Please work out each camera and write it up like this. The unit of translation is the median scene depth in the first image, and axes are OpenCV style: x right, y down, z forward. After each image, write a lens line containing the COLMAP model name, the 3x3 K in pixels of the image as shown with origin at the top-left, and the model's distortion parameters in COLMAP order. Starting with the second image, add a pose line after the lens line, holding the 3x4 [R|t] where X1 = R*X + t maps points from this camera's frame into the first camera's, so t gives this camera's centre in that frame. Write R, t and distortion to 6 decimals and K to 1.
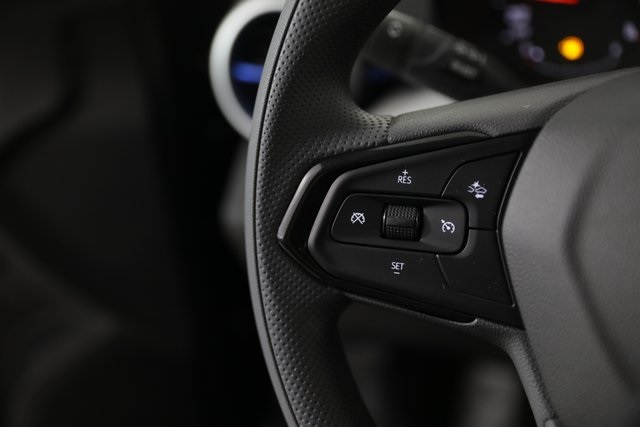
lens RADIAL K [[727.3, 0, 320.0], [0, 727.3, 213.5], [0, 0, 1]] dist [0.030957, 0.019416]
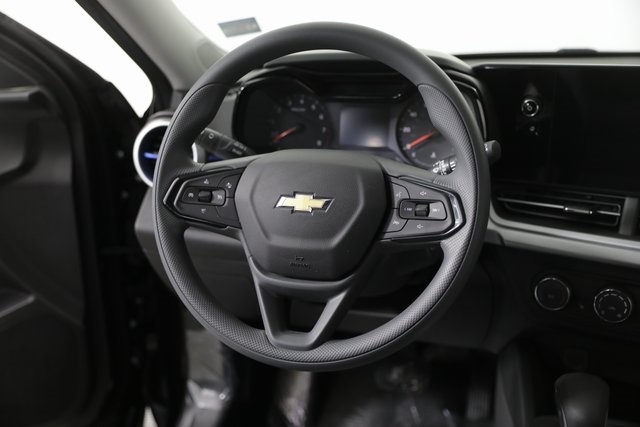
lens RADIAL K [[652.9, 0, 320.0], [0, 652.9, 213.5], [0, 0, 1]] dist [0.002902, -0.000101]
pose [[0.984619, 0.018155, 0.173771, 0.109942], [0.007338, 0.989412, -0.144949, 0.476537], [-0.174563, 0.143995, 0.974060, -1.713656]]
